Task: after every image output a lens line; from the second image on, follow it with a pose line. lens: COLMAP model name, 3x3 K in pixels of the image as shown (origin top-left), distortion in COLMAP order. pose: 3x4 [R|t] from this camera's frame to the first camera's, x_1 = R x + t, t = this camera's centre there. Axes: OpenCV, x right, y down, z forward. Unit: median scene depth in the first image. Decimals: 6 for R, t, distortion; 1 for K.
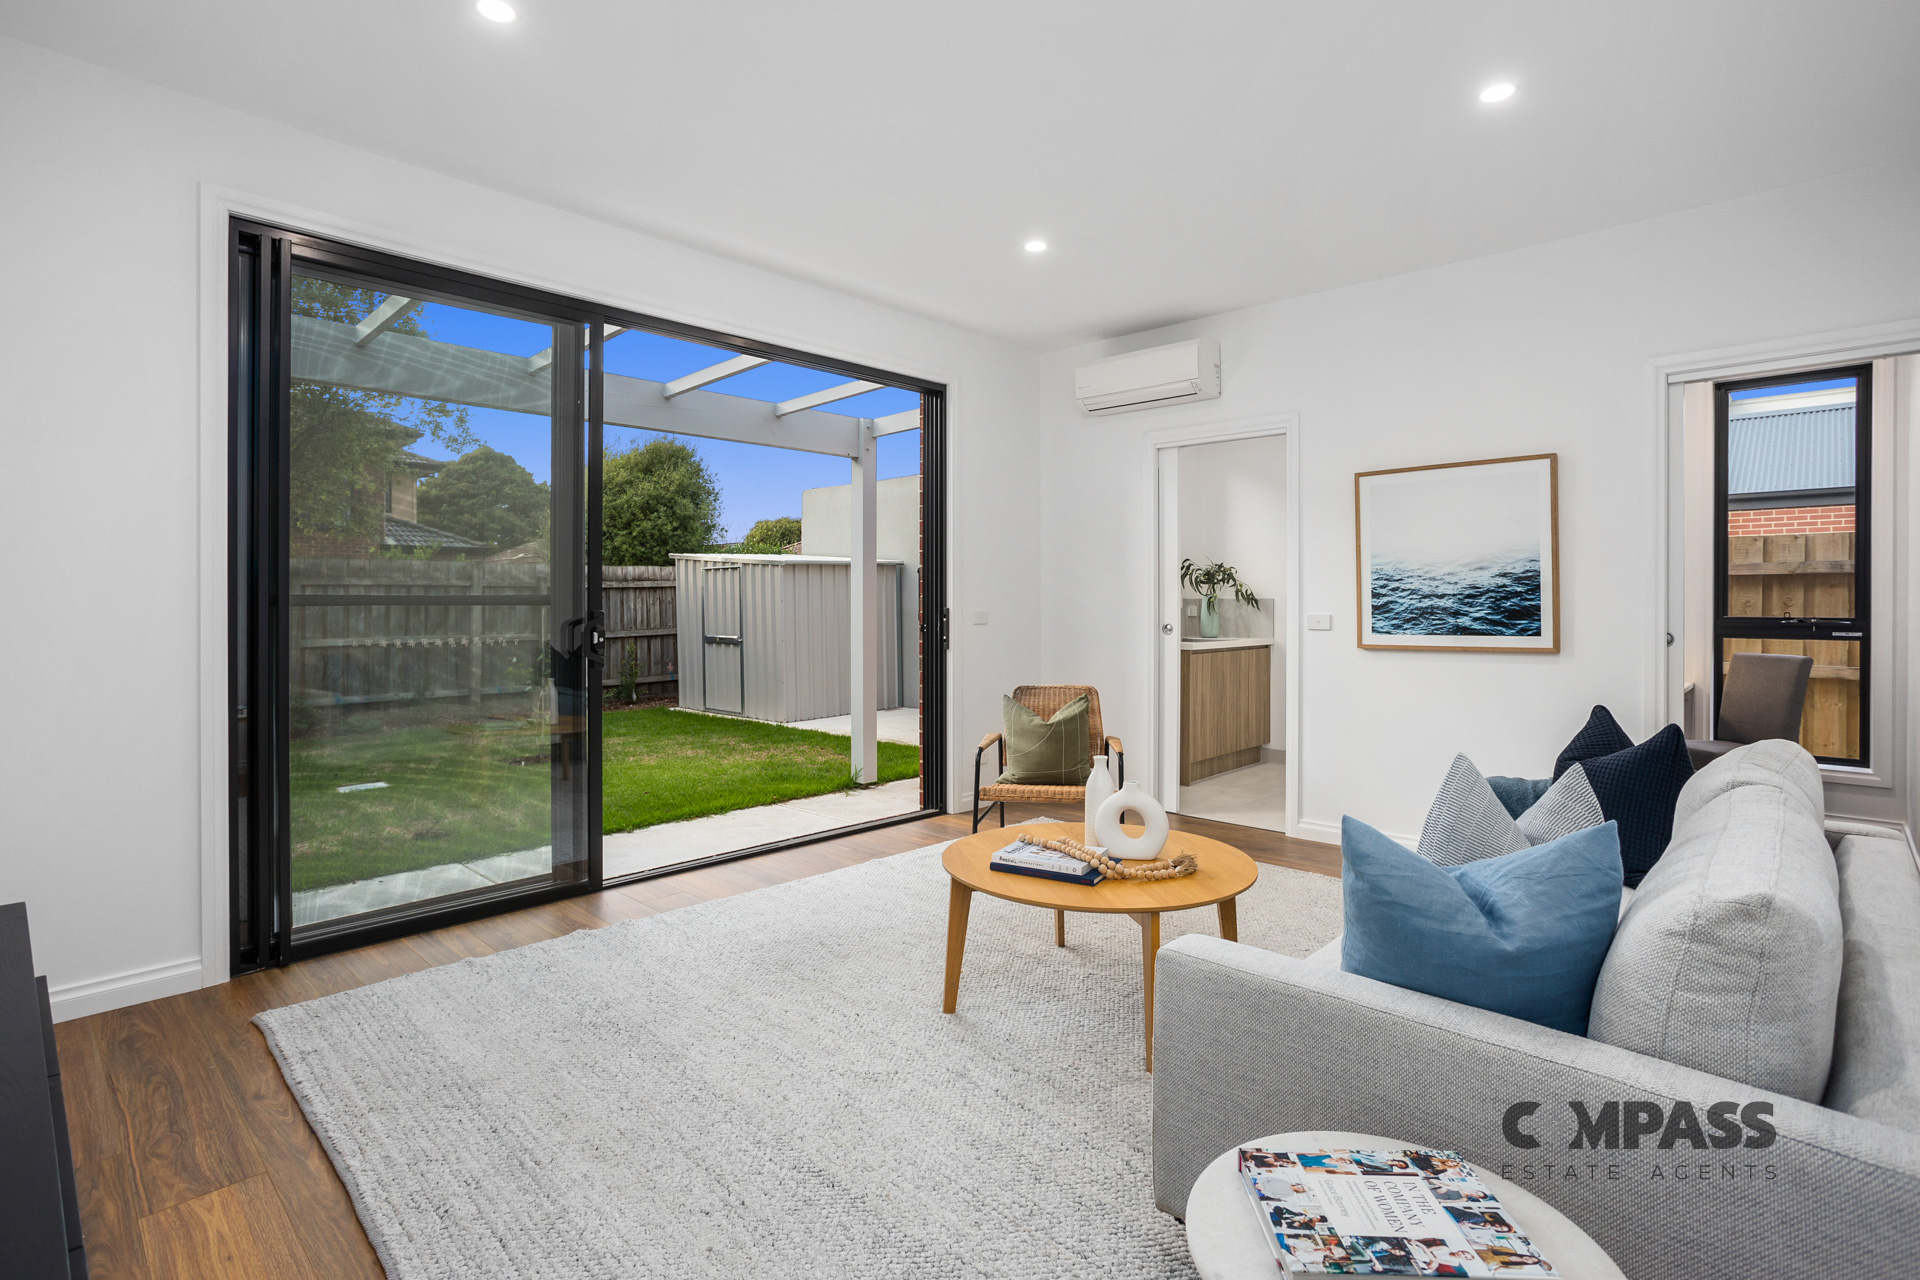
lens RADIAL K [[934.0, 0, 956.7], [0, 934.0, 609.3], [0, 0, 1]] dist [-0.048702, 0.027741]
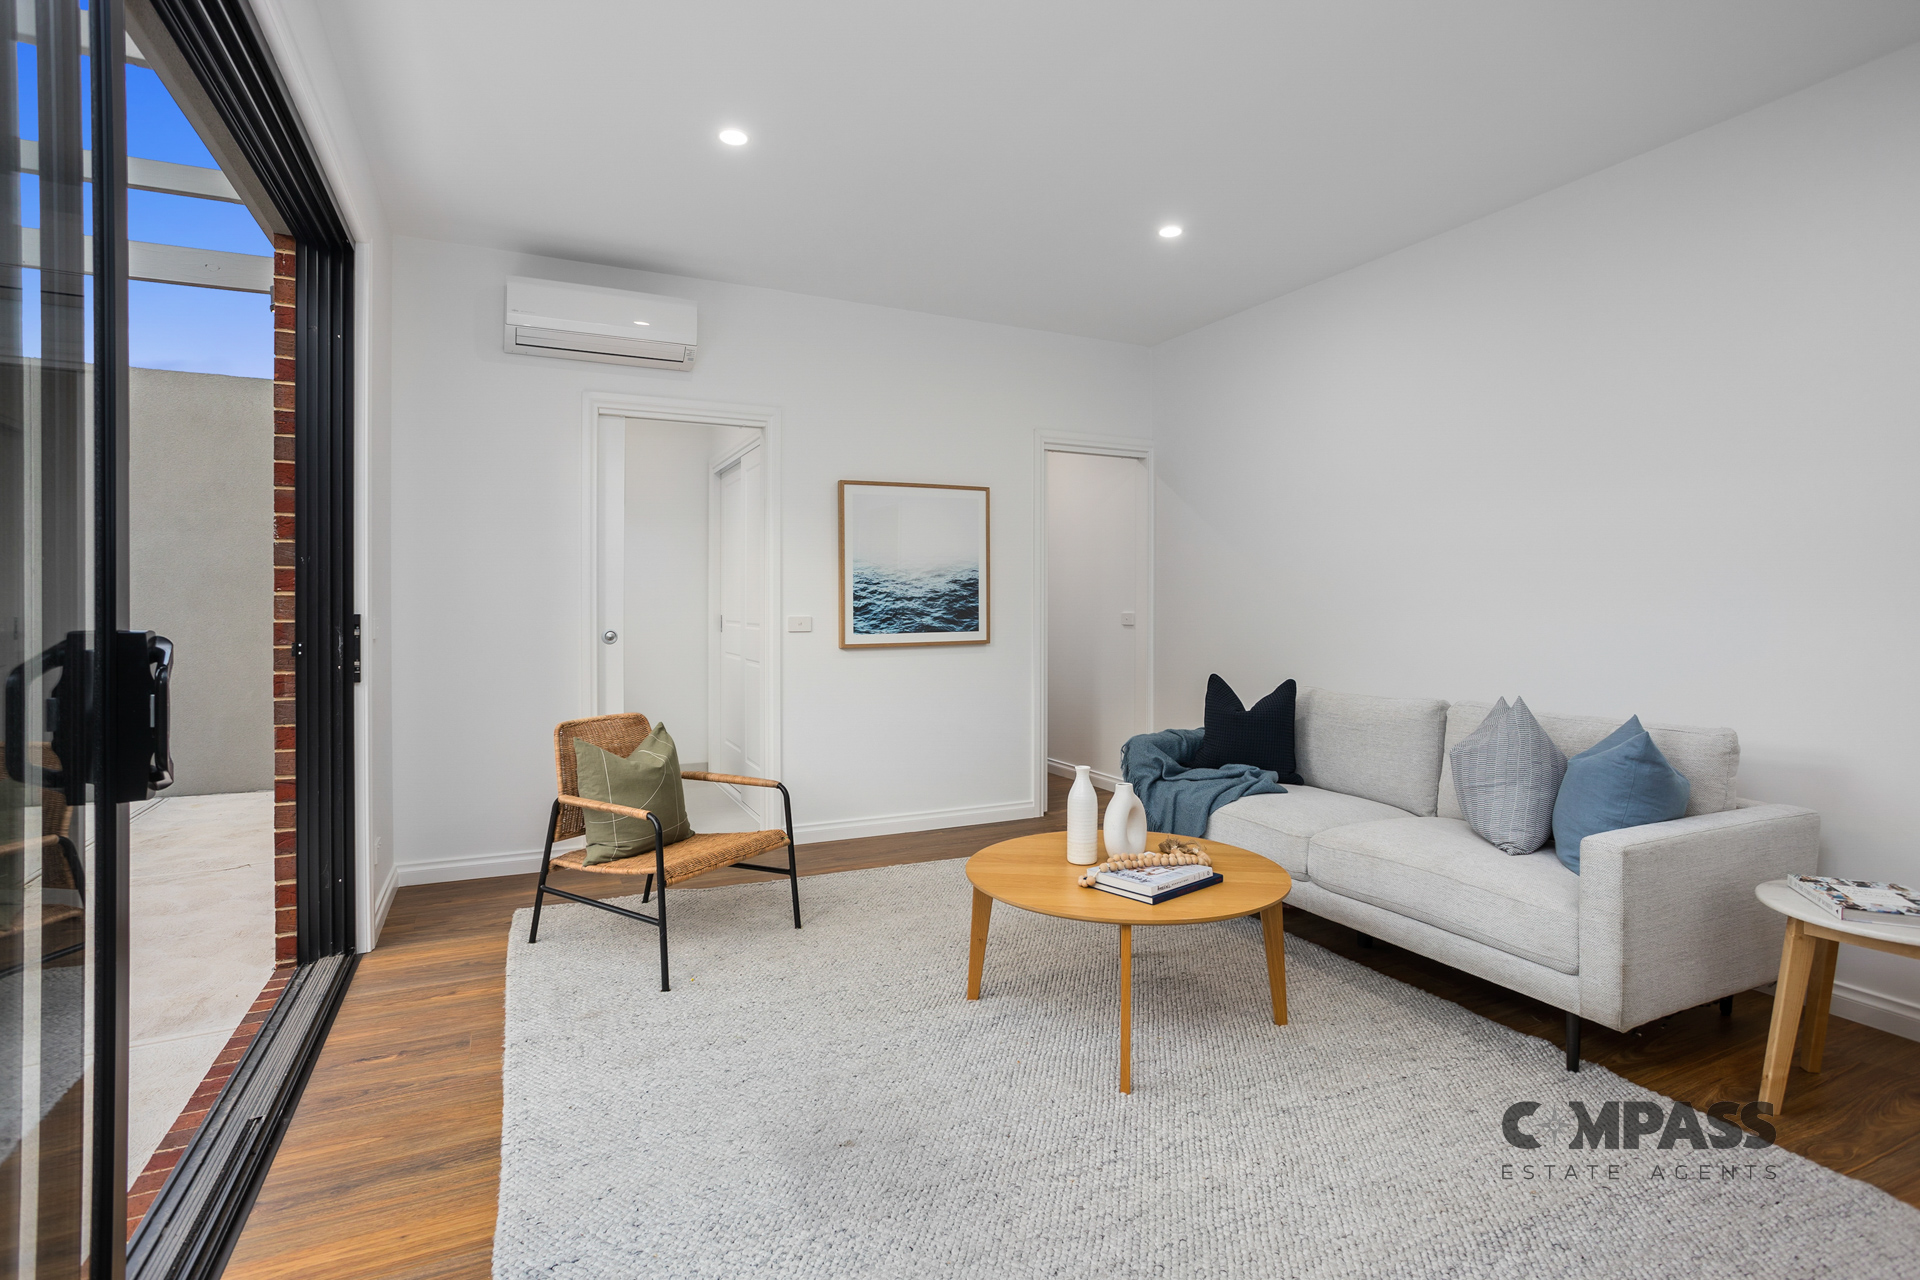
lens RADIAL K [[933.5, 0, 966.3], [0, 933.5, 607.4], [0, 0, 1]] dist [-0.036680, 0.019845]
pose [[0.345568, -0.002400, 0.938391, -0.508452], [0.008008, 0.999968, -0.000391, -0.002404], [-0.938360, 0.007650, 0.345576, 0.509135]]
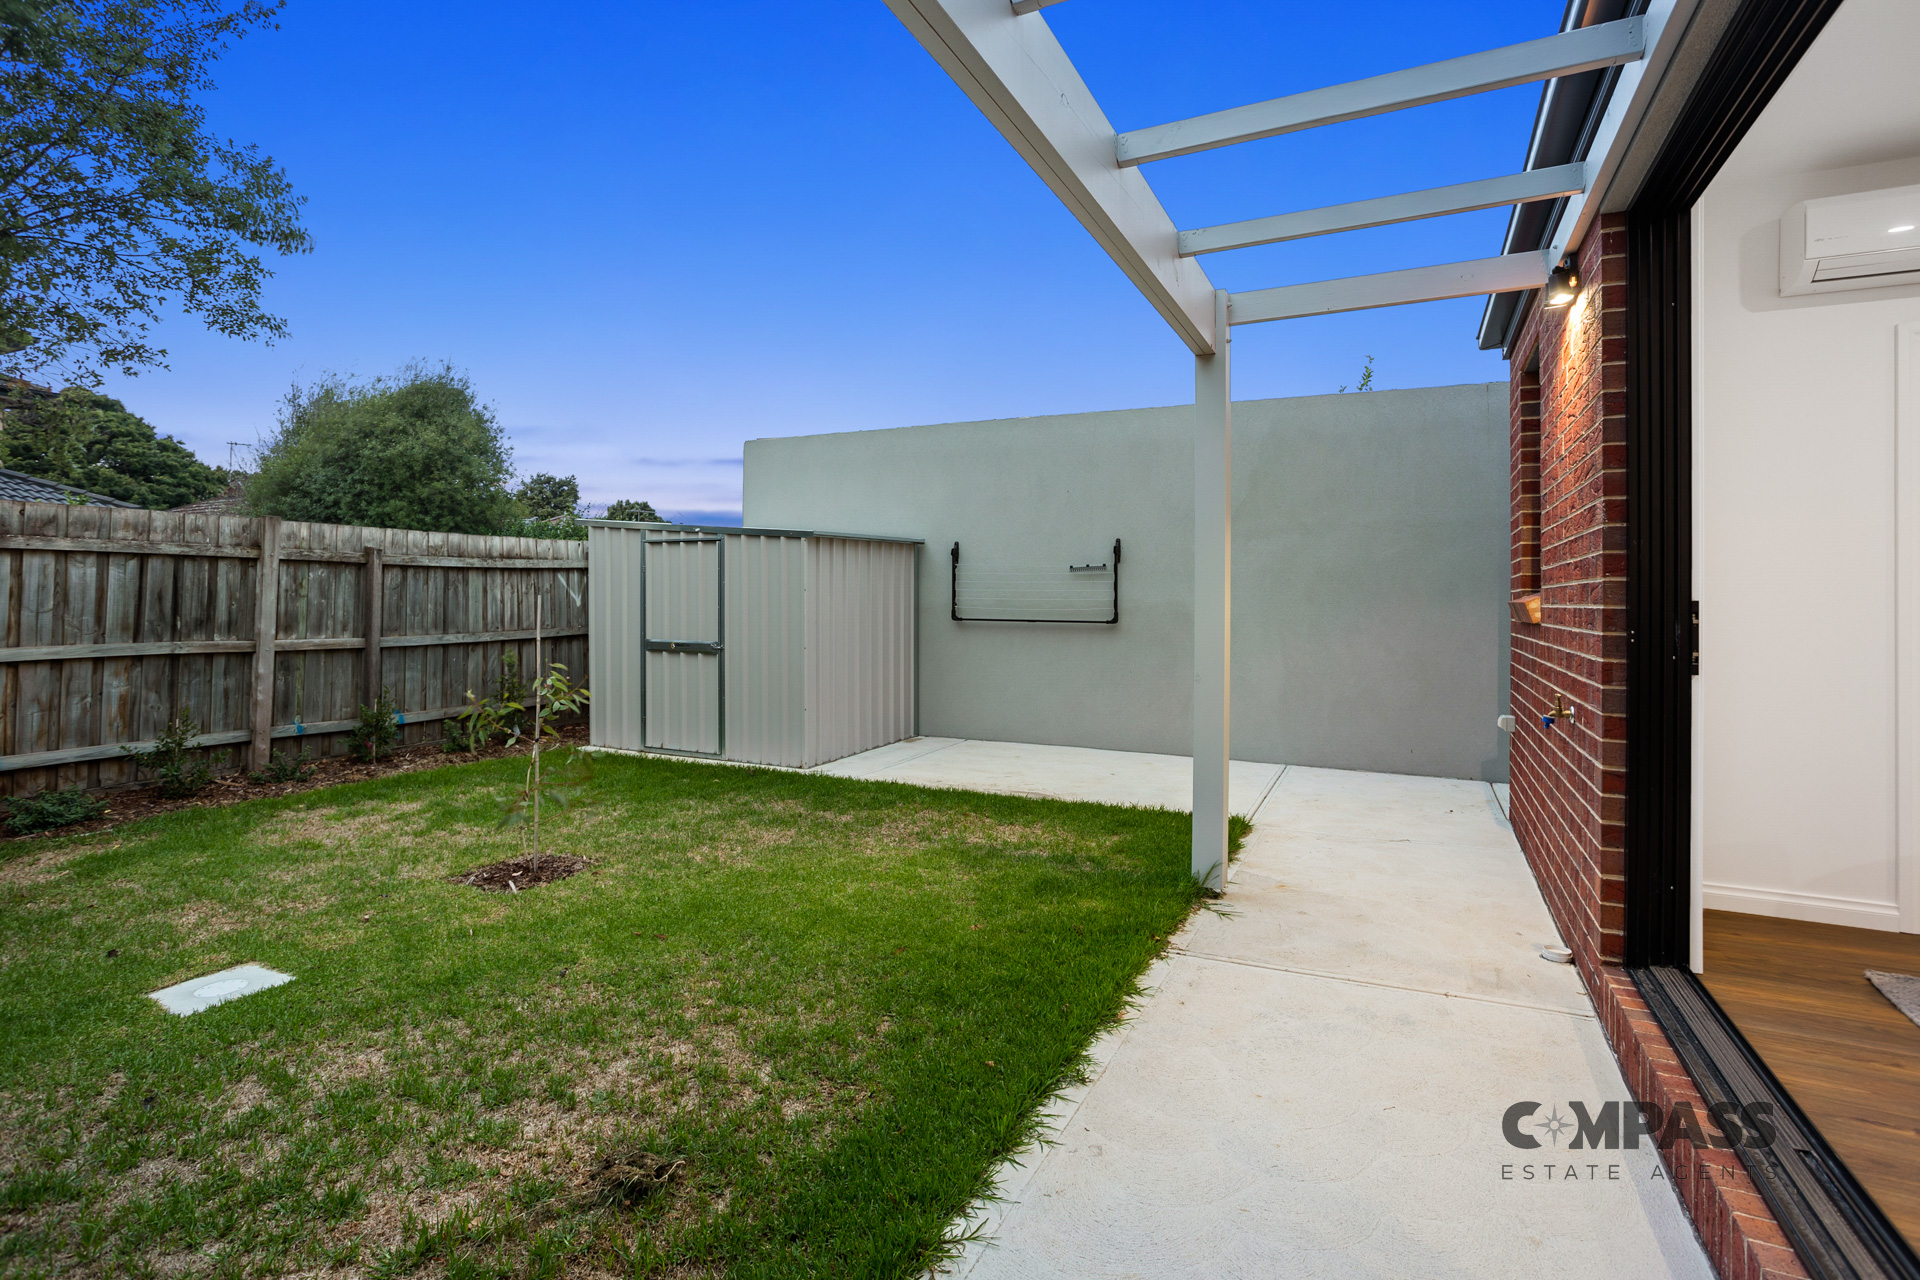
lens RADIAL K [[942.9, 0, 921.9], [0, 942.9, 588.0], [0, 0, 1]] dist [-0.033414, 0.011254]
pose [[0.956362, 0.014208, 0.291837, -0.714582], [-0.008452, 0.999744, -0.020975, 0.007952], [-0.292061, 0.017593, 0.956238, 0.724674]]
